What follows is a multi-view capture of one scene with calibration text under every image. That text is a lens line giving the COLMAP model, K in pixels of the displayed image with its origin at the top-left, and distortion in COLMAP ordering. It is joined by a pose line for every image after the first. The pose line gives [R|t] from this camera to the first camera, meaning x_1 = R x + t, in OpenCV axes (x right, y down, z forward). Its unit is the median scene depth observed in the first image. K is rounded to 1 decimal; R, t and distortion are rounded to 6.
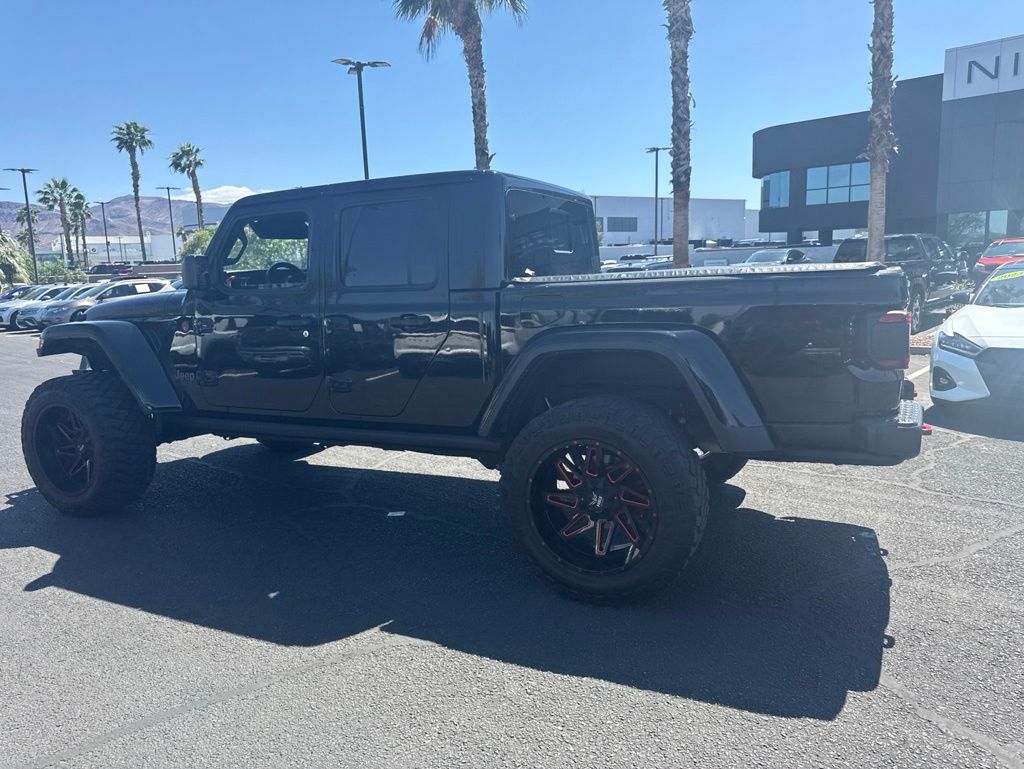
lens RADIAL K [[724.0, 0, 518.0], [0, 724.0, 387.8], [0, 0, 1]] dist [0.035489, -0.045630]
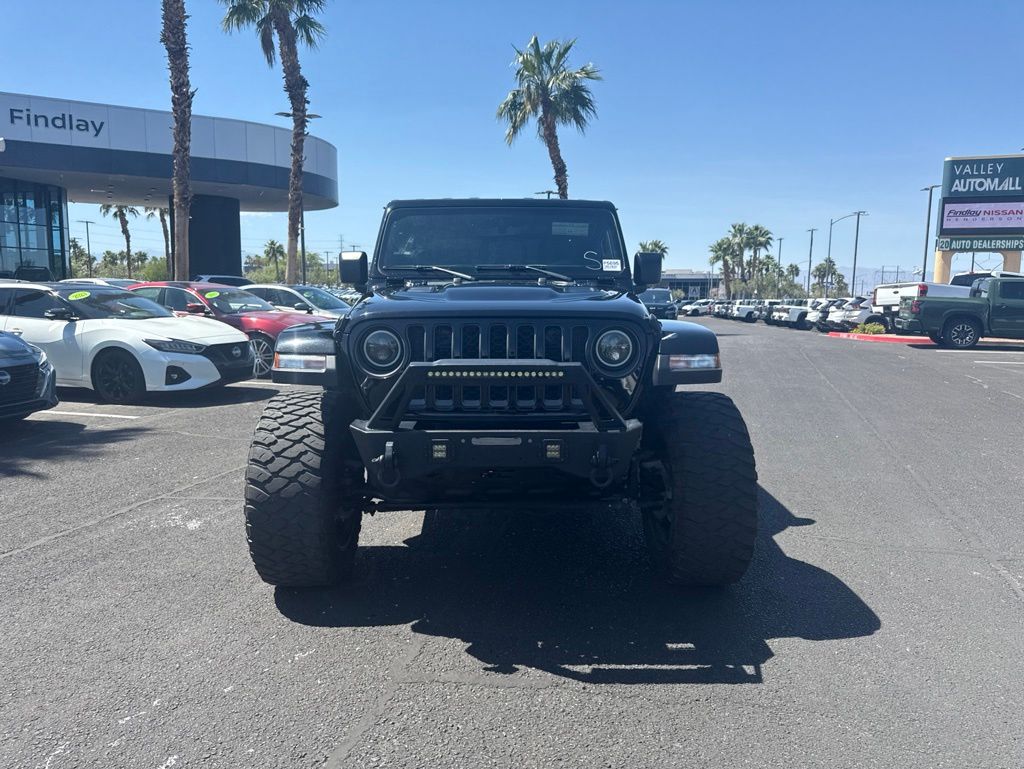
lens RADIAL K [[724.0, 0, 518.3], [0, 724.0, 378.4], [0, 0, 1]] dist [0.035489, -0.045630]
pose [[-0.440721, -0.081236, 0.893961, -0.797938], [0.146446, 0.976047, 0.160893, -0.120164], [-0.885618, 0.201826, -0.418267, 0.991933]]
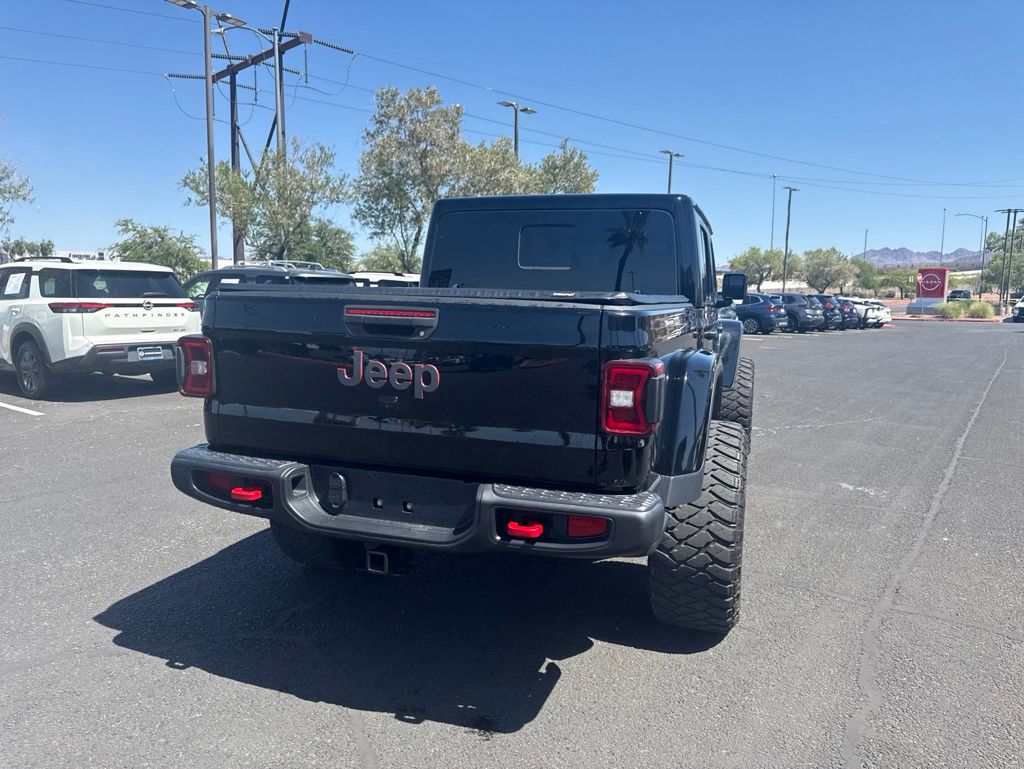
lens RADIAL K [[724.0, 0, 516.3], [0, 724.0, 385.9], [0, 0, 1]] dist [0.035489, -0.045630]
pose [[0.113066, 0.162935, -0.980137, 0.600304], [-0.176690, 0.974037, 0.141538, -0.098750], [0.977751, 0.157178, 0.138919, 0.512663]]
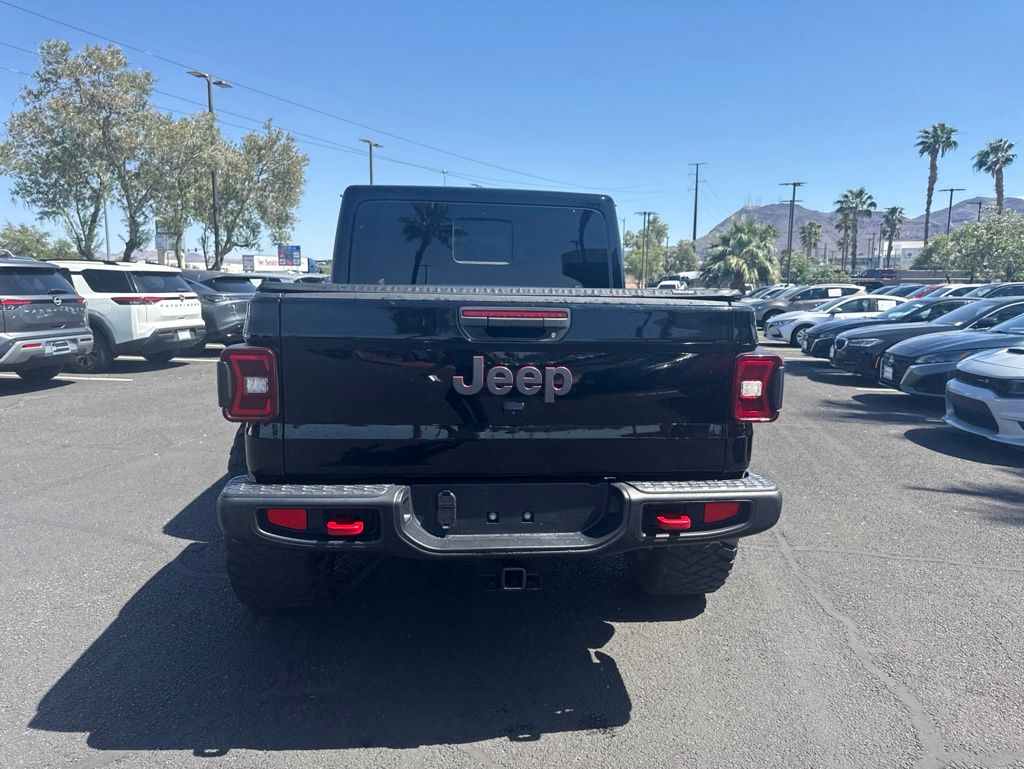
lens RADIAL K [[724.0, 0, 514.7], [0, 724.0, 384.5], [0, 0, 1]] dist [0.035489, -0.045630]
pose [[0.518202, 0.154205, -0.841242, 0.529990], [-0.162848, 0.983407, 0.079951, -0.069252], [0.839612, 0.095564, 0.534715, 0.332991]]
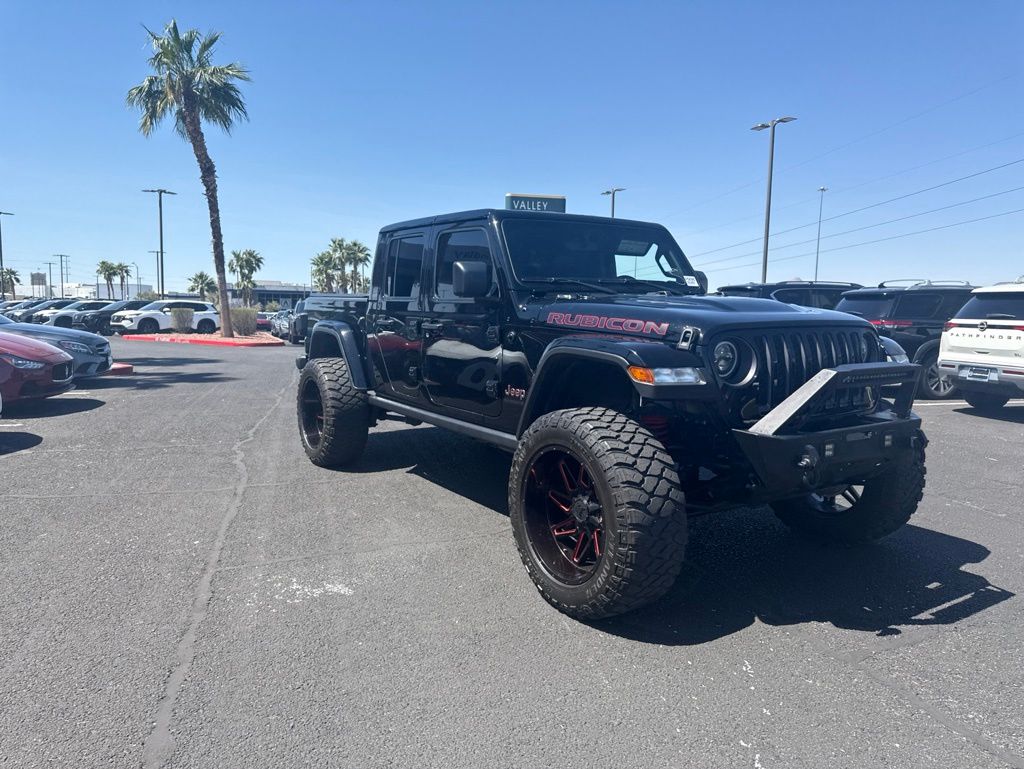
lens RADIAL K [[723.3, 0, 517.8], [0, 723.3, 367.2], [0, 0, 1]] dist [0.037402, -0.046676]
pose [[-0.850730, -0.023078, 0.525096, -0.498997], [0.096070, 0.975378, 0.198515, -0.176670], [-0.516749, 0.219329, -0.827566, 1.319238]]
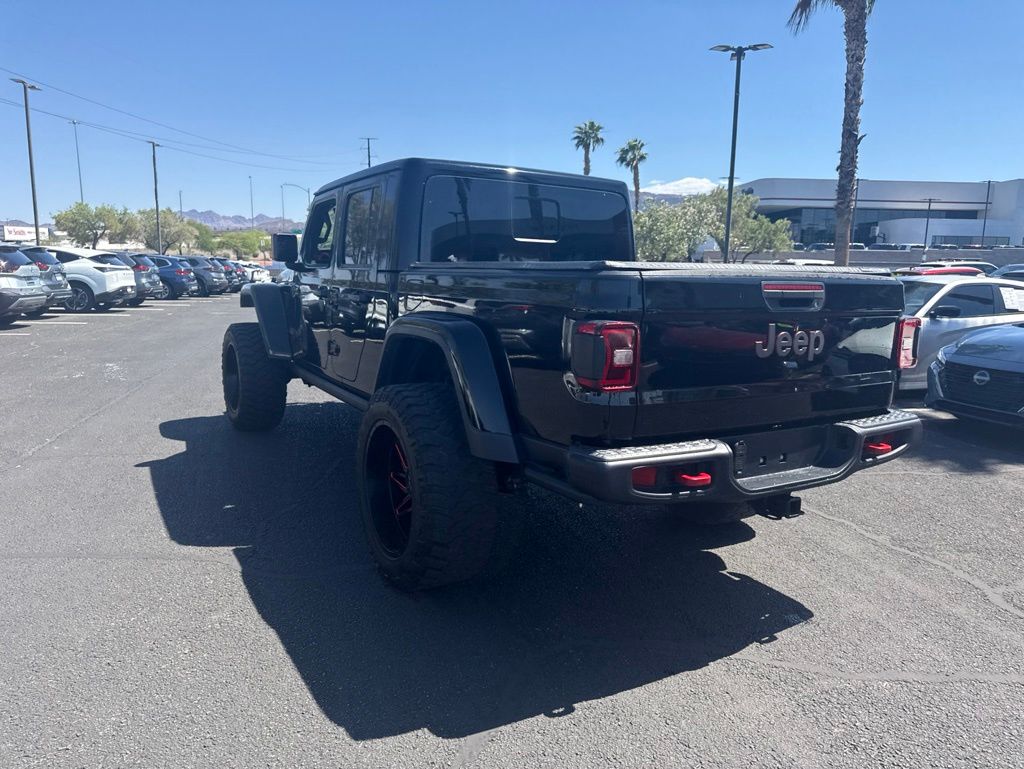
lens RADIAL K [[724.0, 0, 515.0], [0, 724.0, 388.6], [0, 0, 1]] dist [0.035489, -0.045630]
pose [[0.830466, 0.141738, -0.538735, 0.353306], [-0.134761, 0.989482, 0.052591, -0.023083], [0.540523, 0.028926, 0.840832, 0.105144]]
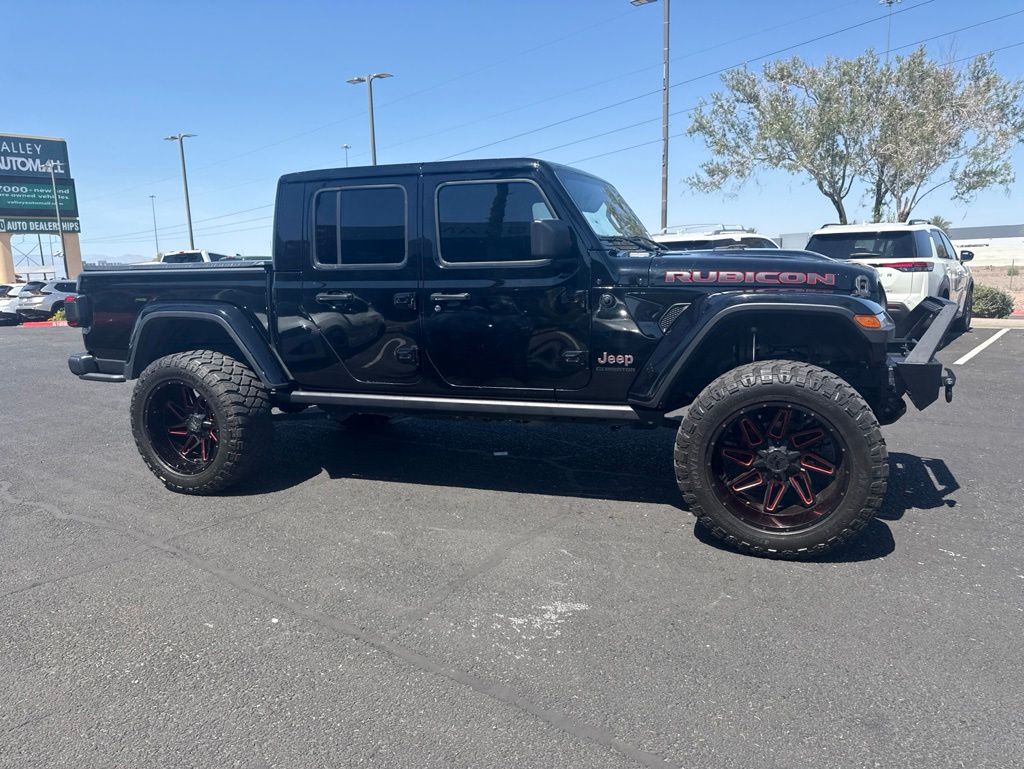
lens RADIAL K [[724.0, 0, 517.0], [0, 724.0, 383.4], [0, 0, 1]] dist [0.035489, -0.045630]
pose [[-0.995701, 0.074526, -0.055011, -0.092635], [0.053014, 0.945481, 0.321335, -0.204581], [0.075960, 0.317037, -0.945367, 1.363198]]
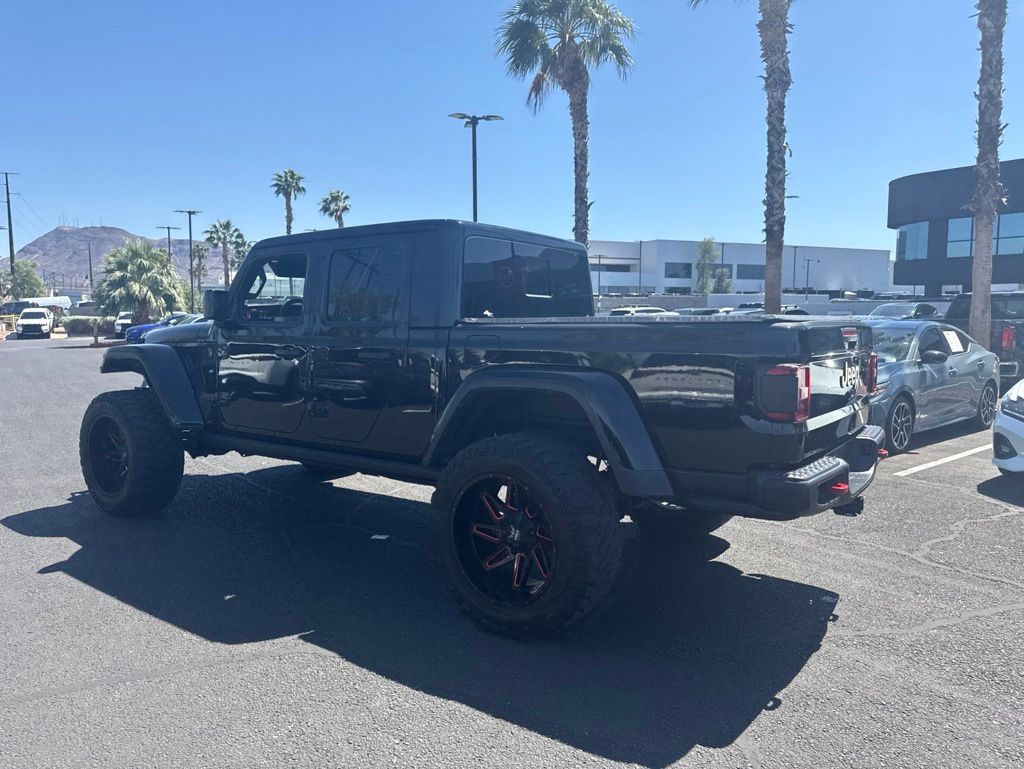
lens RADIAL K [[724.0, 0, 518.2], [0, 724.0, 384.3], [0, 0, 1]] dist [0.035489, -0.045630]
pose [[0.984171, 0.050584, -0.169847, 0.130193], [-0.061294, 0.996409, -0.058412, 0.001280], [0.166283, 0.067898, 0.983738, -0.014163]]
